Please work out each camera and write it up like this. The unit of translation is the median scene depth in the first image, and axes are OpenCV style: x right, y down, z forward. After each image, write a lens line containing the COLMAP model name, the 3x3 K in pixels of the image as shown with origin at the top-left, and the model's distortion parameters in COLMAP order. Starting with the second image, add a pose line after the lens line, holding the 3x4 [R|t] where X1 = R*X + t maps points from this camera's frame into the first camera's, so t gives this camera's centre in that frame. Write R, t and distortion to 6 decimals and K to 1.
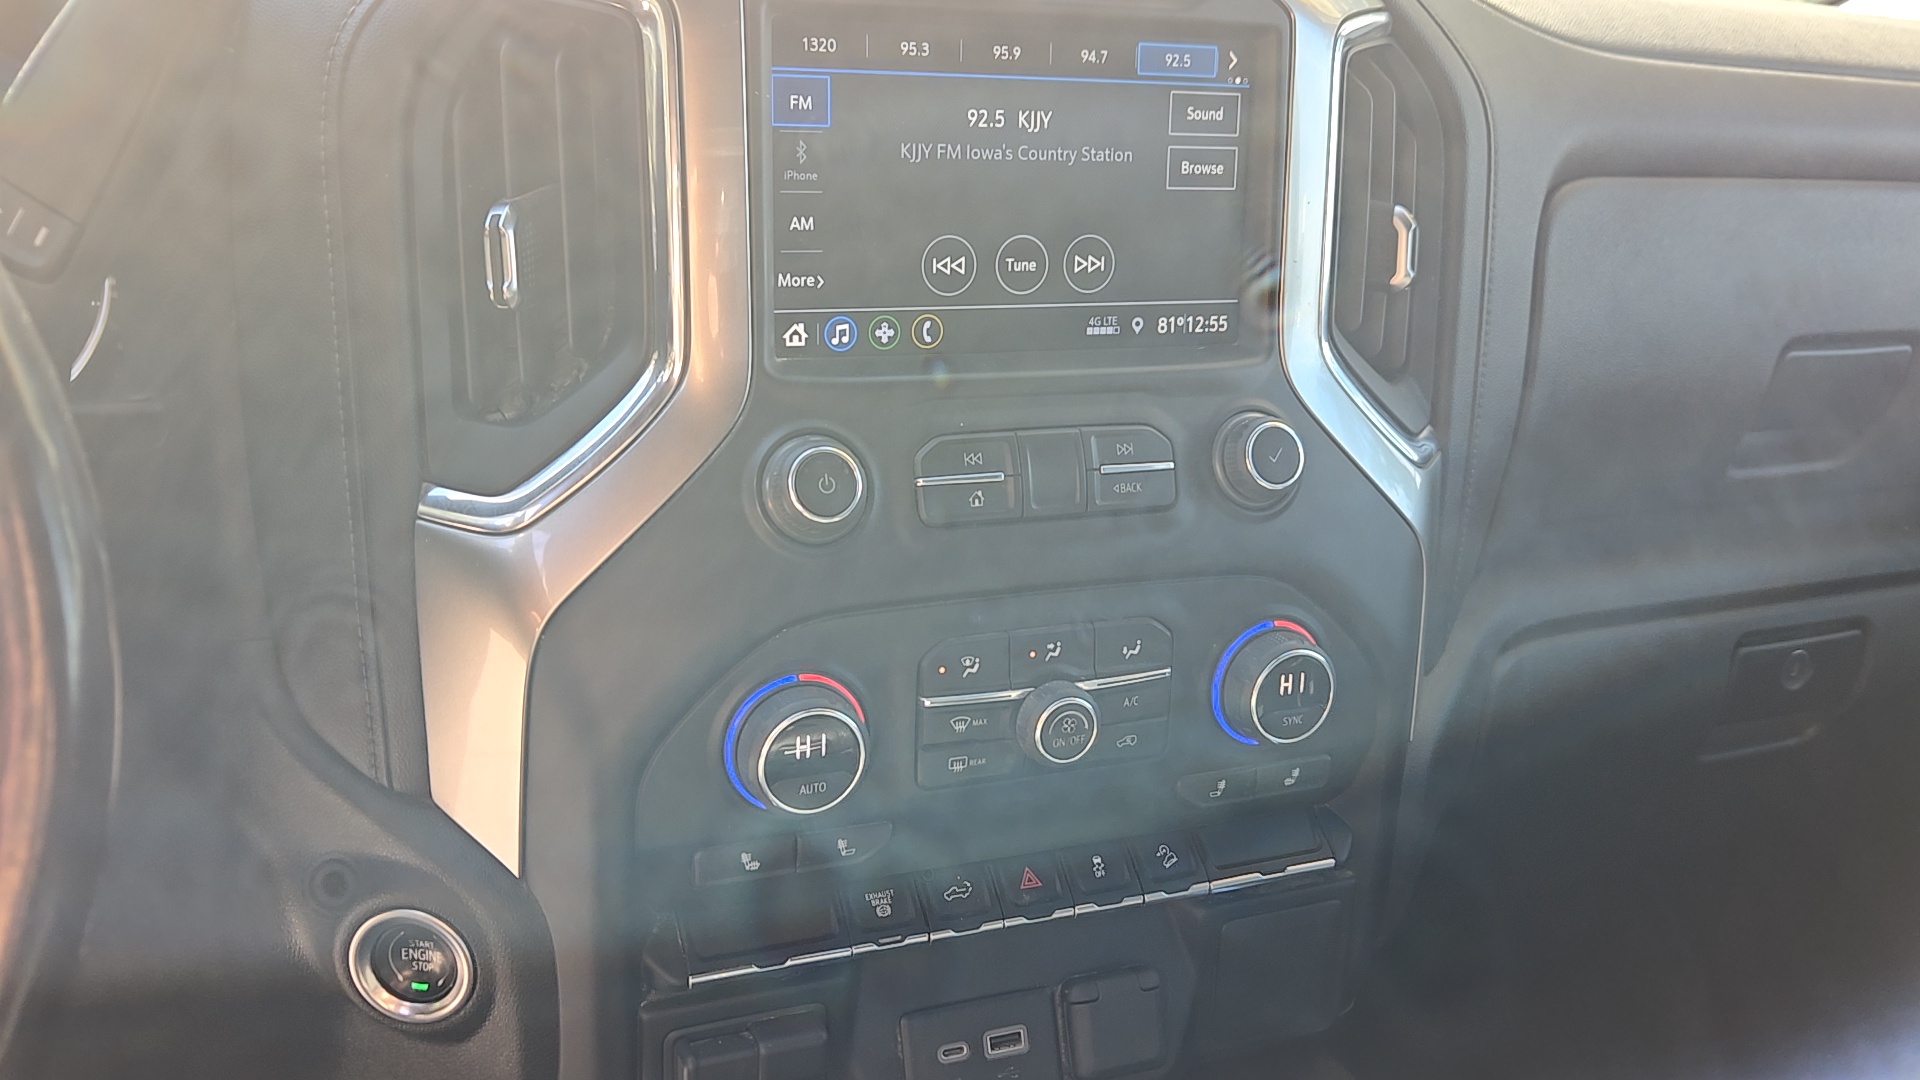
lens RADIAL K [[1615.4, 0, 960.0], [0, 1615.4, 540.0], [0, 0, 1]] dist [0.006492, -0.030069]
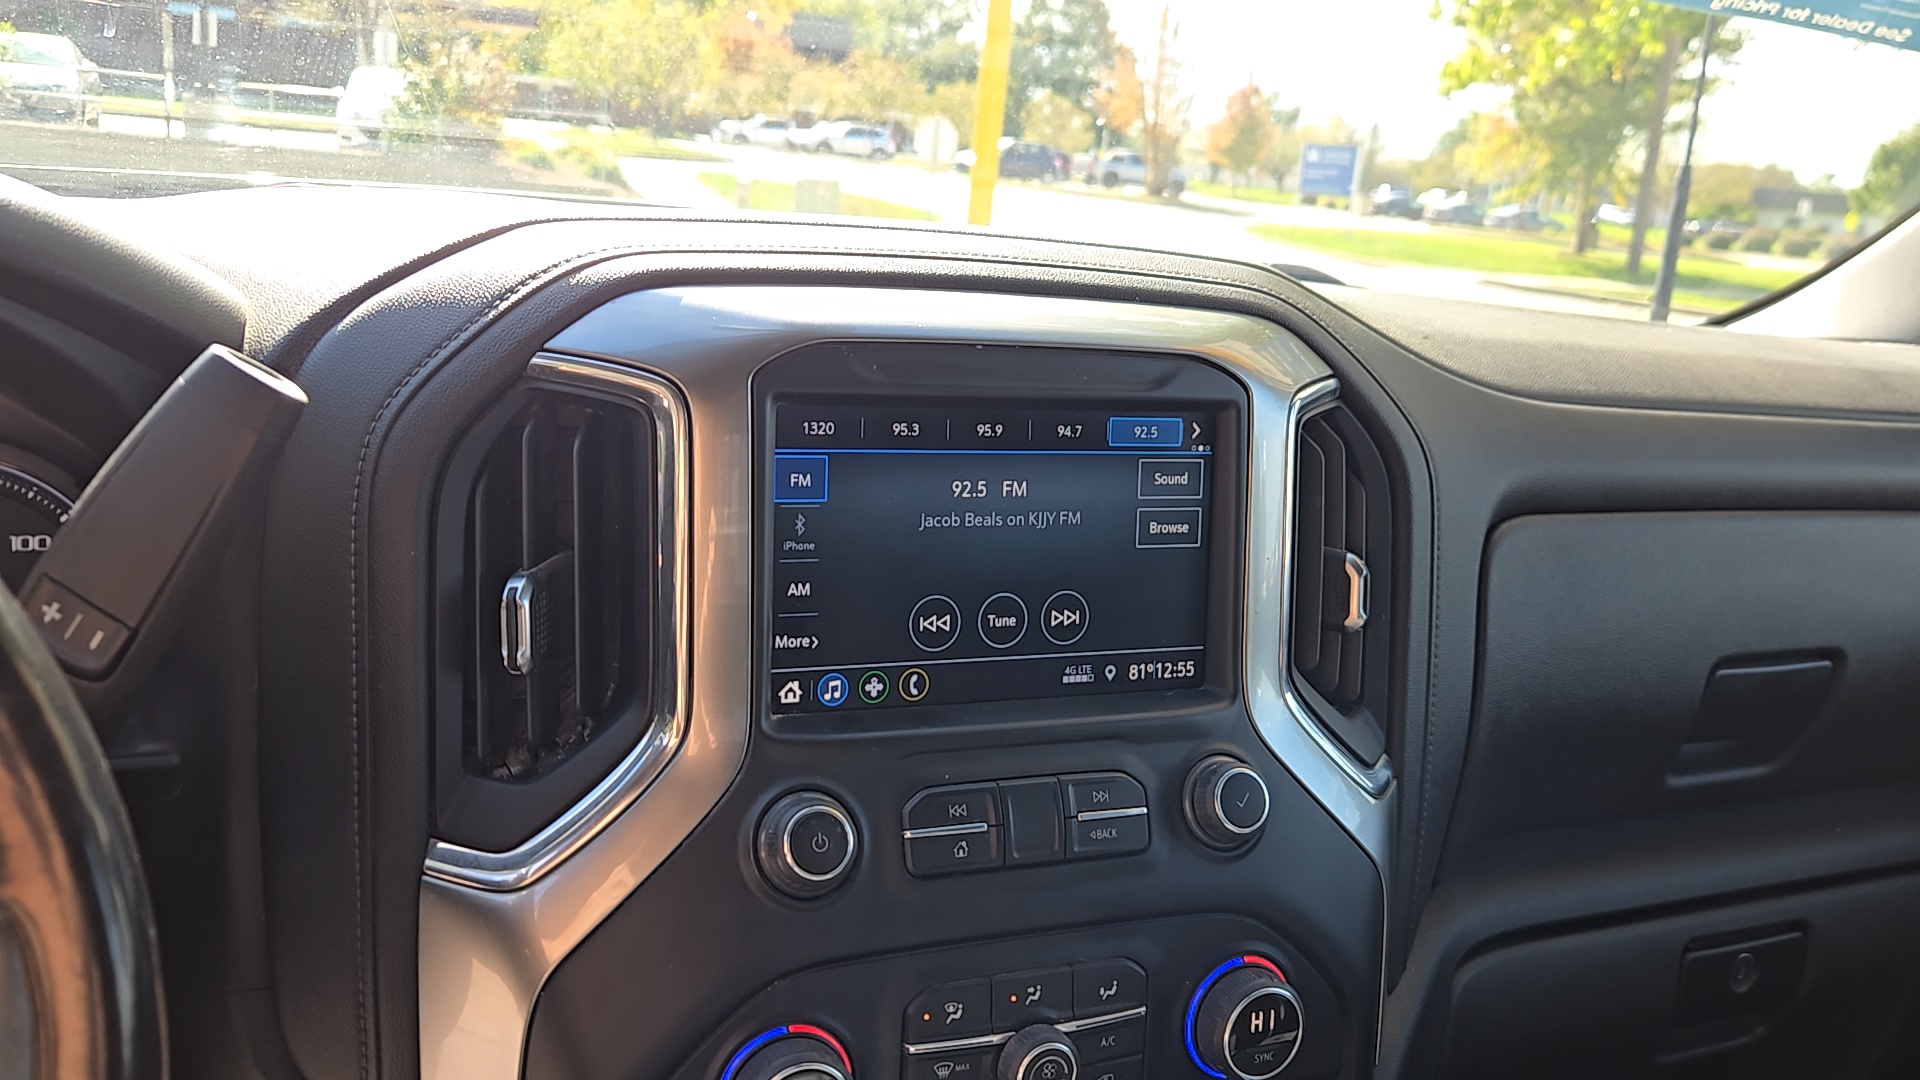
lens RADIAL K [[1615.4, 0, 960.0], [0, 1615.4, 540.0], [0, 0, 1]] dist [0.006492, -0.030069]
pose [[0.999458, 0.007424, 0.032078, -0.023689], [-0.003109, 0.991174, -0.132529, -0.079558], [-0.032779, 0.132358, 0.990660, -0.059058]]
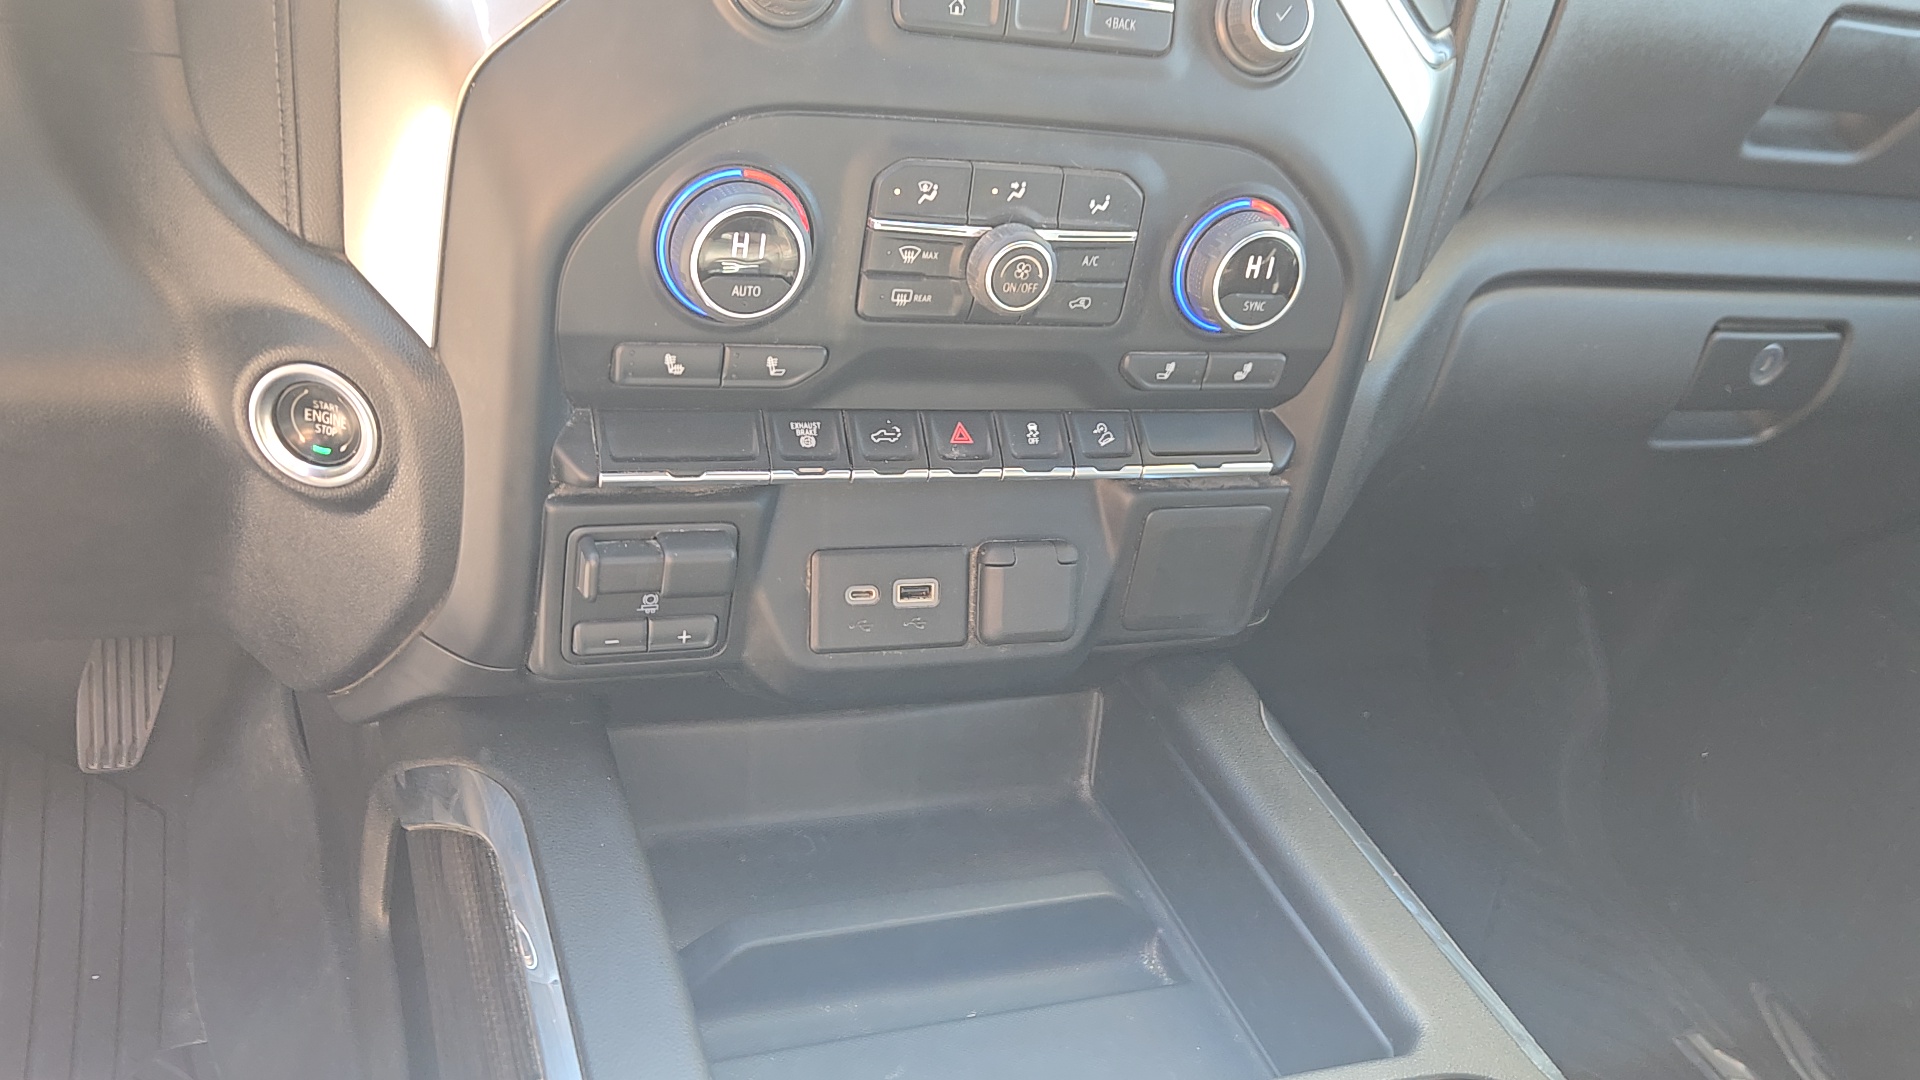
lens RADIAL K [[1615.4, 0, 960.0], [0, 1615.4, 540.0], [0, 0, 1]] dist [0.006492, -0.030069]
pose [[0.991348, 0.126422, 0.035311, 0.016595], [-0.130847, 0.973137, 0.189428, 0.089511], [-0.010415, -0.192410, 0.981259, 0.033214]]
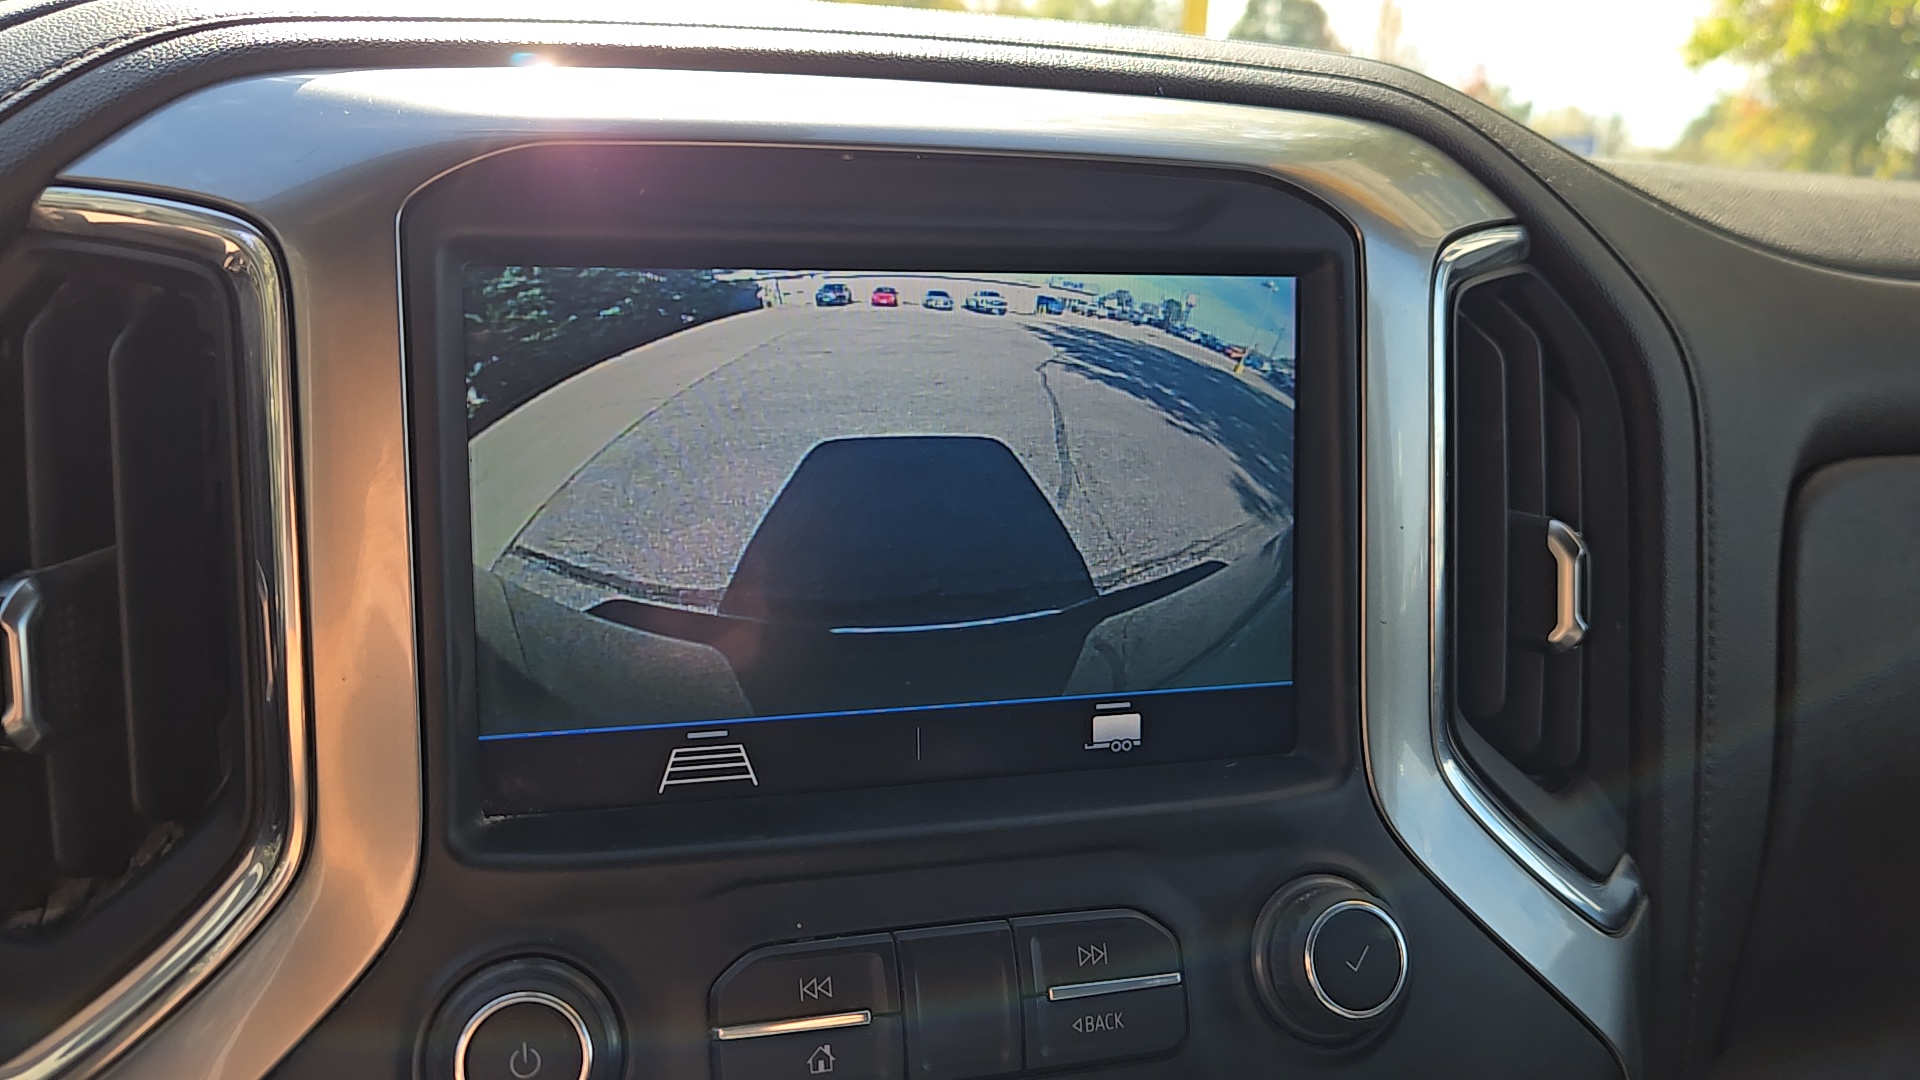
lens RADIAL K [[1635.9, 0, 967.6], [0, 1635.9, 534.0], [0, 0, 1]] dist [-0.004626, -0.003396]
pose [[0.994769, -0.016572, -0.100797, 0.115926], [0.001499, 0.989014, -0.147812, -0.116218], [0.102139, 0.146888, 0.983866, 0.376333]]
